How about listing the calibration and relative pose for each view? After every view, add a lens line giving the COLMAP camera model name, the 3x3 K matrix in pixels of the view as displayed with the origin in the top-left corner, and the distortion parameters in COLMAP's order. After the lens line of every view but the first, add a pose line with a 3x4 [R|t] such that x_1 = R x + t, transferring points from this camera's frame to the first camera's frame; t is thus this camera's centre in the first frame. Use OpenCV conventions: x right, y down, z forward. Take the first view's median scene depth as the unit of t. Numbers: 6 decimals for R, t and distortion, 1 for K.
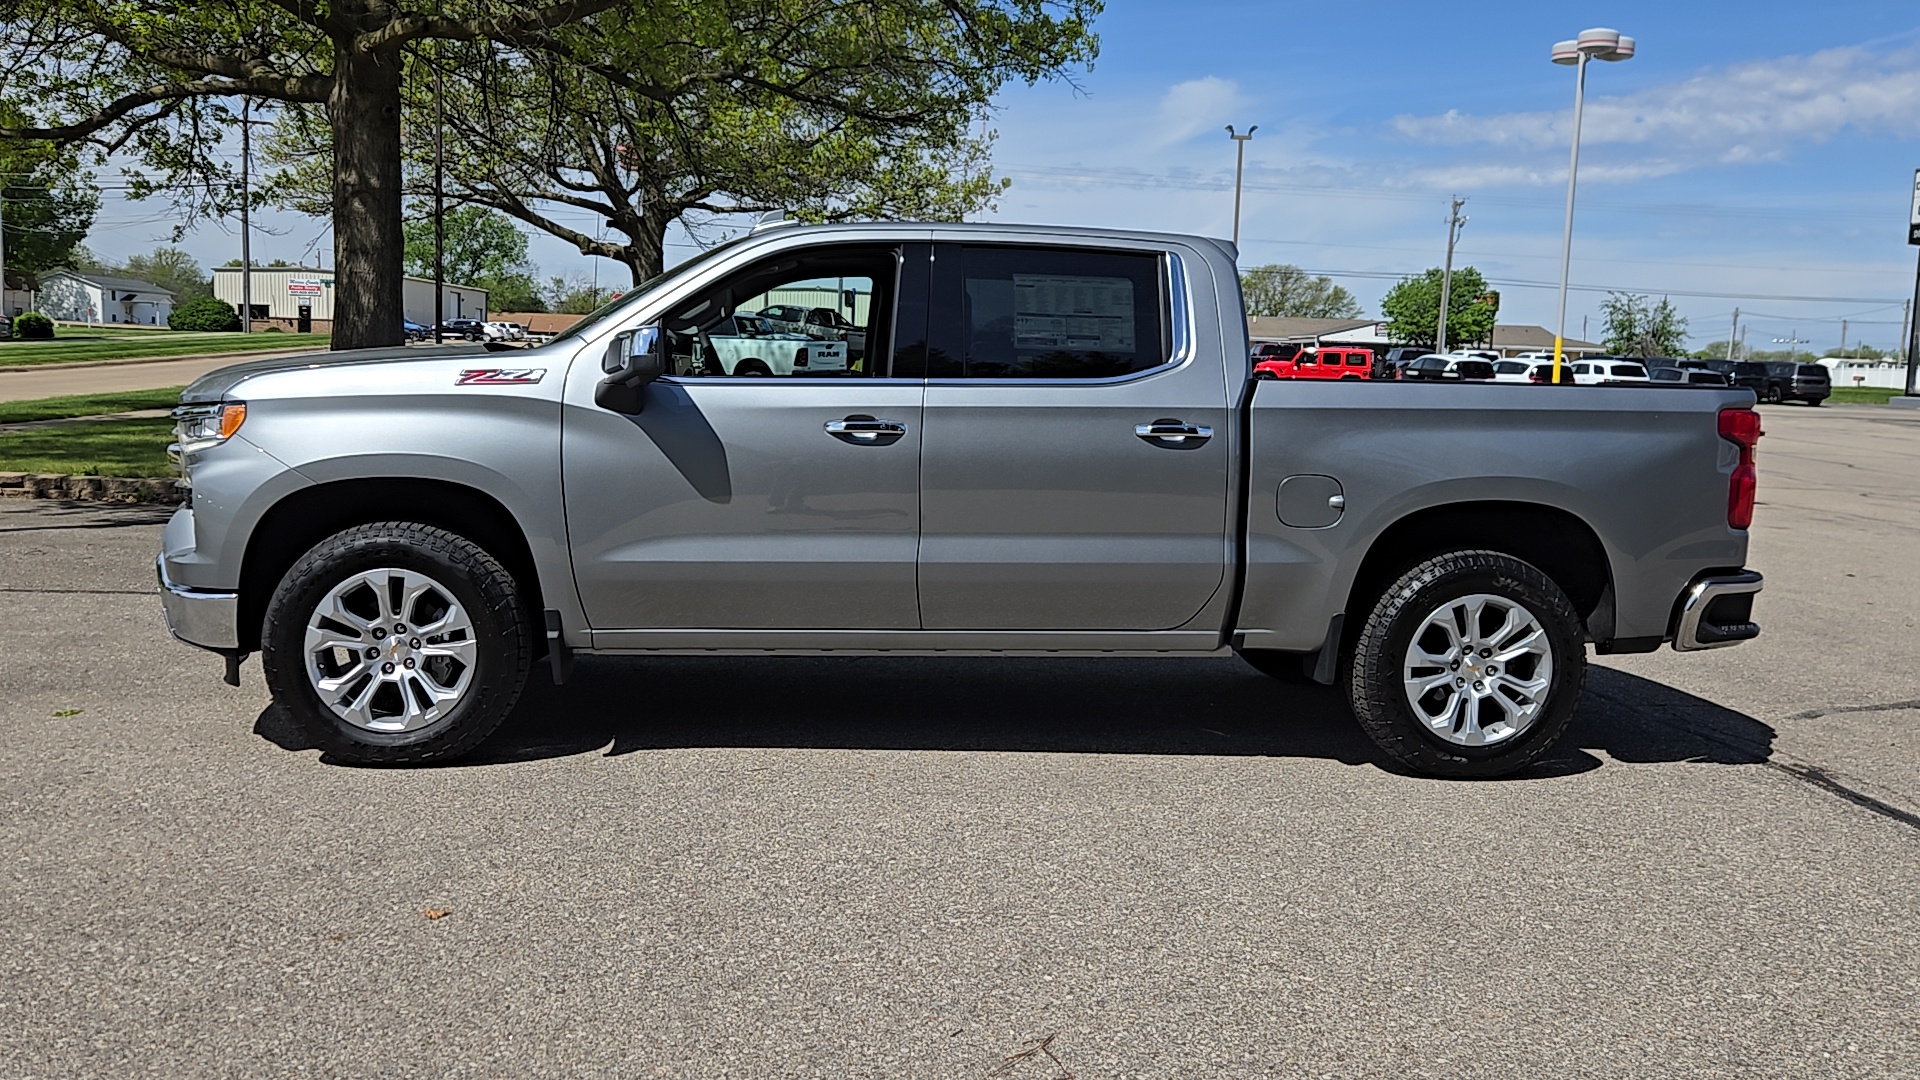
lens RADIAL K [[1609.0, 0, 939.3], [0, 1609.0, 535.0], [0, 0, 1]] dist [0.018975, -0.005283]
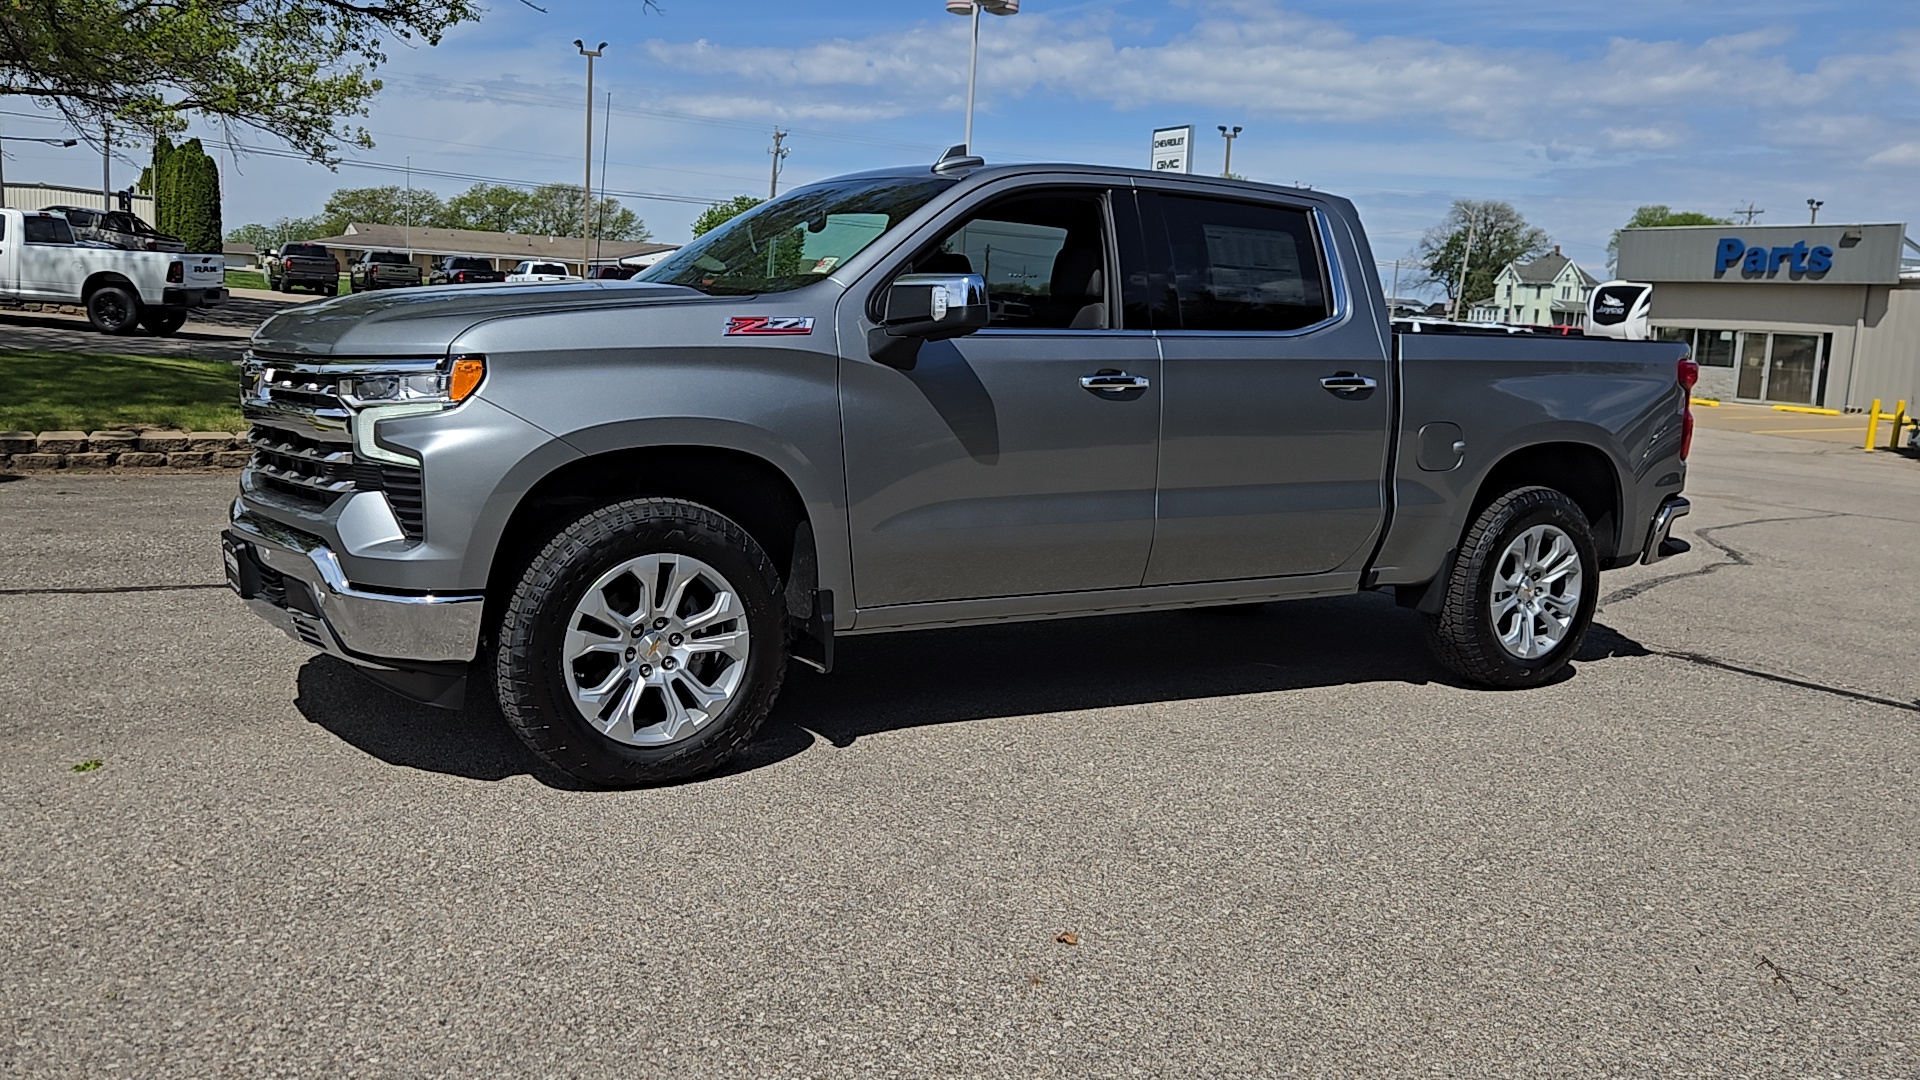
lens RADIAL K [[1609.0, 0, 949.4], [0, 1609.0, 535.2], [0, 0, 1]] dist [0.018975, -0.005283]
pose [[0.898990, -0.047544, 0.435381, -0.525636], [0.026577, 0.998180, 0.054125, -0.027904], [-0.437162, -0.037087, 0.898618, 0.161351]]
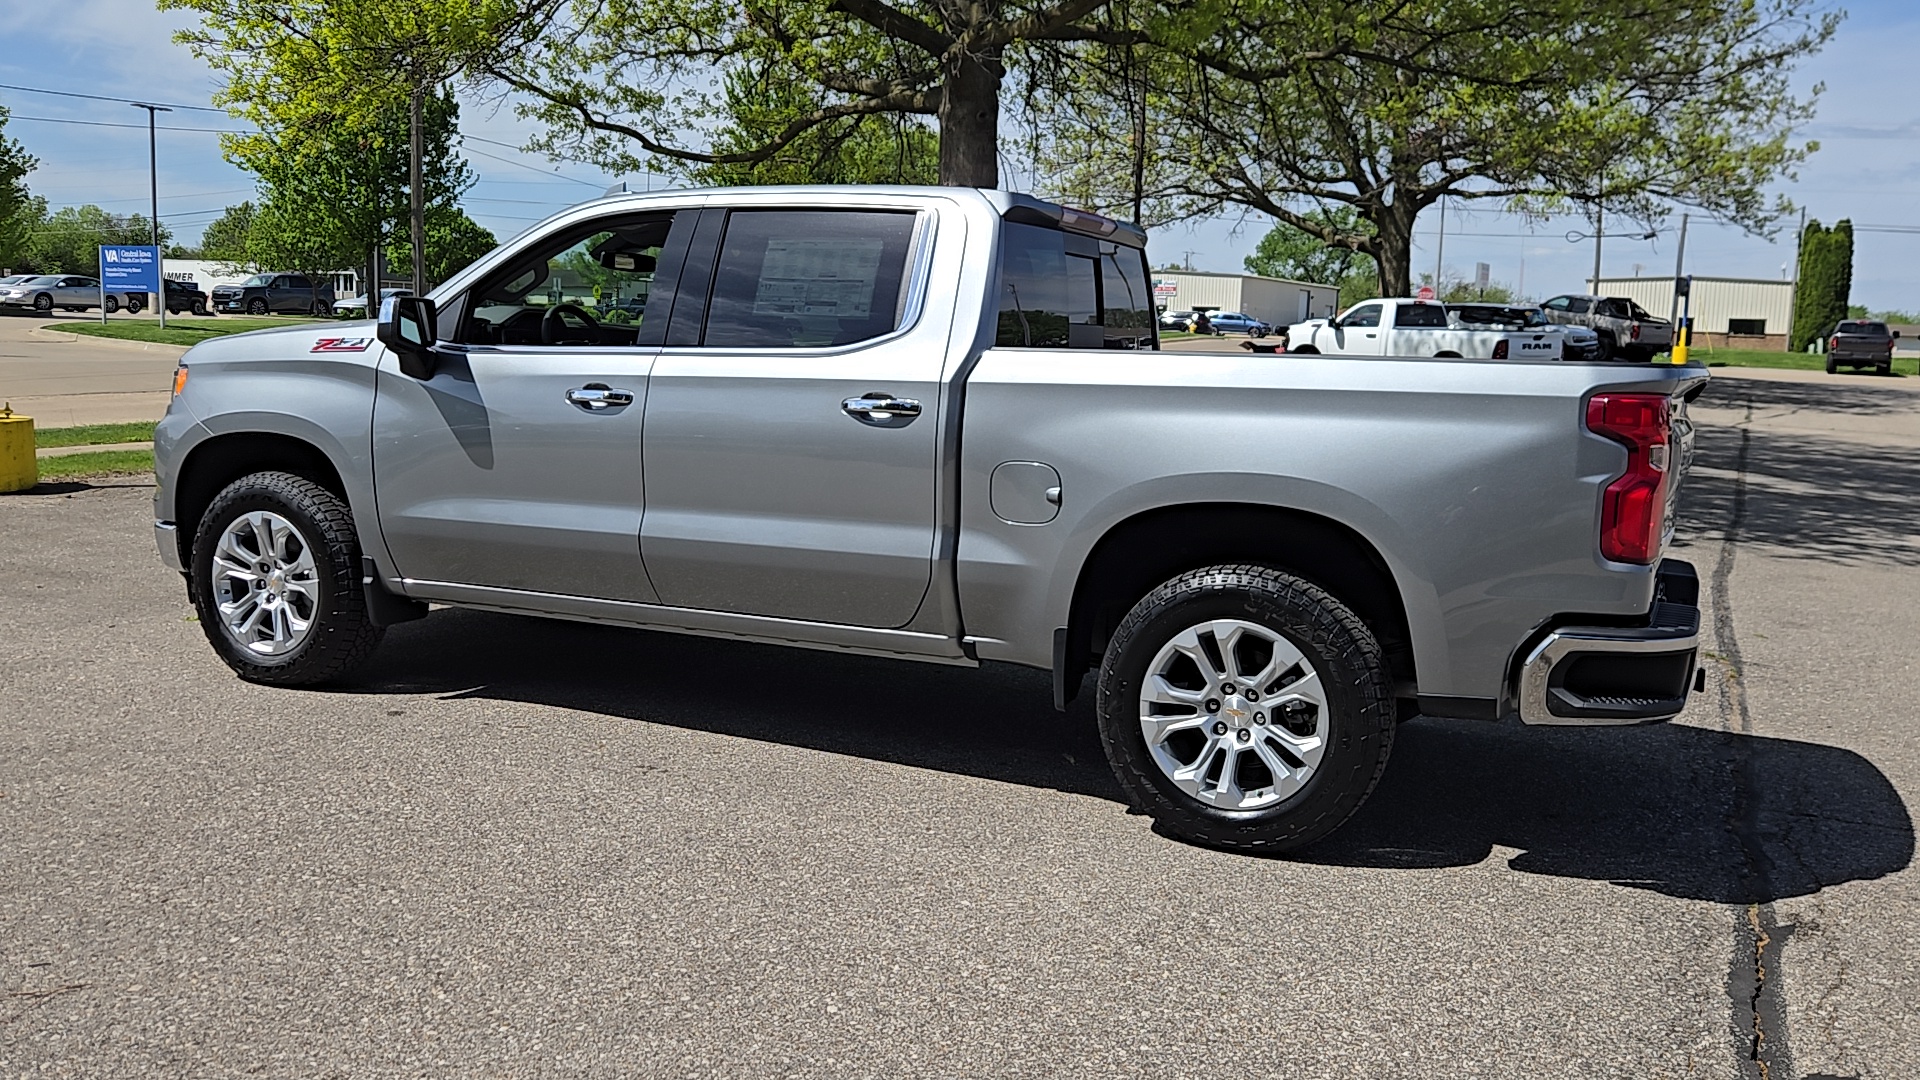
lens RADIAL K [[1609.0, 0, 929.5], [0, 1609.0, 527.3], [0, 0, 1]] dist [0.018975, -0.005283]
pose [[0.855063, 0.057531, -0.515322, 0.607116], [-0.059527, 0.998146, 0.012662, -0.009920], [0.515096, 0.019849, 0.856903, 0.237638]]
